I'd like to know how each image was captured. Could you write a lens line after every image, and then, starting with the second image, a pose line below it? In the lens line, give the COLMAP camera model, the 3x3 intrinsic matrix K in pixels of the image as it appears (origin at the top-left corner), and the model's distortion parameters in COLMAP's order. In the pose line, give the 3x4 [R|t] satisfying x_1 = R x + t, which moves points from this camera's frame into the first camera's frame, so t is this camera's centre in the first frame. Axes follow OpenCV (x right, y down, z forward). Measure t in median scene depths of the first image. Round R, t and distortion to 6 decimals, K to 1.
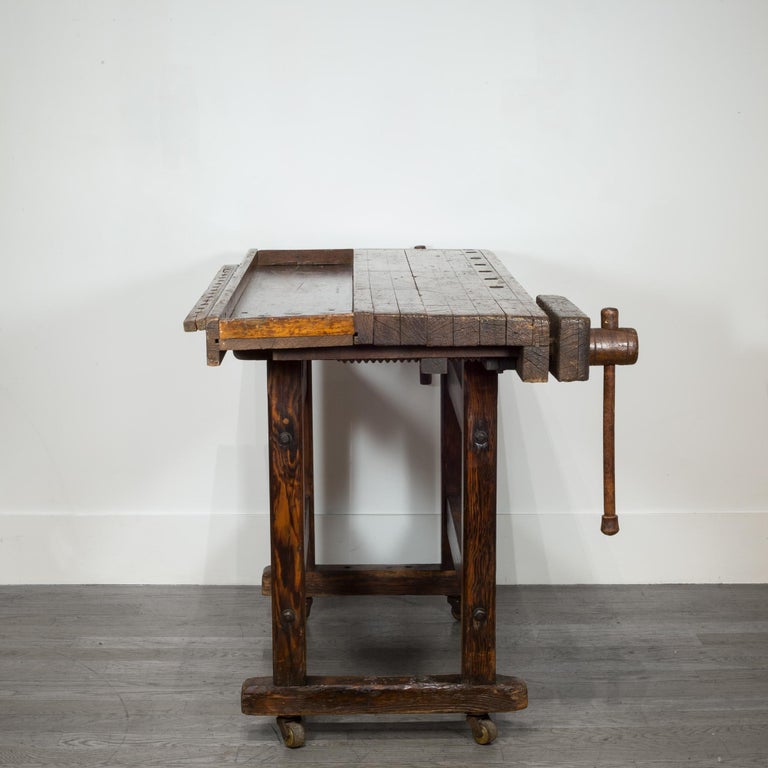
lens RADIAL K [[1602.3, 0, 371.8], [0, 1602.3, 386.2], [0, 0, 1]] dist [0.037041, -0.010838]
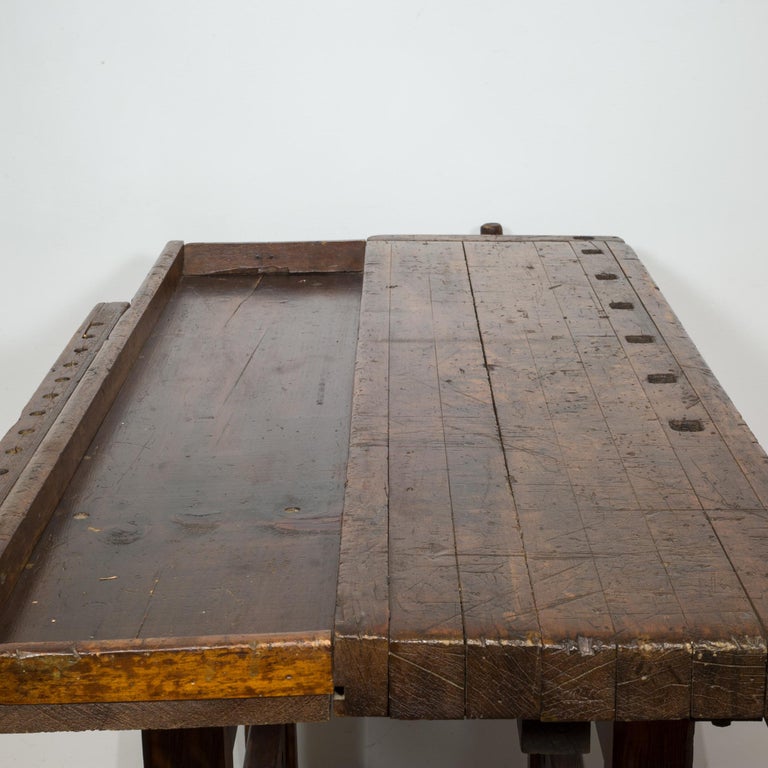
lens RADIAL K [[1602.3, 0, 371.8], [0, 1602.3, 386.2], [0, 0, 1]] dist [0.037041, -0.010838]
pose [[0.999627, 0.002518, -0.027185, 0.004756], [0.000812, 0.992555, 0.121797, -0.097501], [0.027290, -0.121774, 0.992183, 0.451589]]
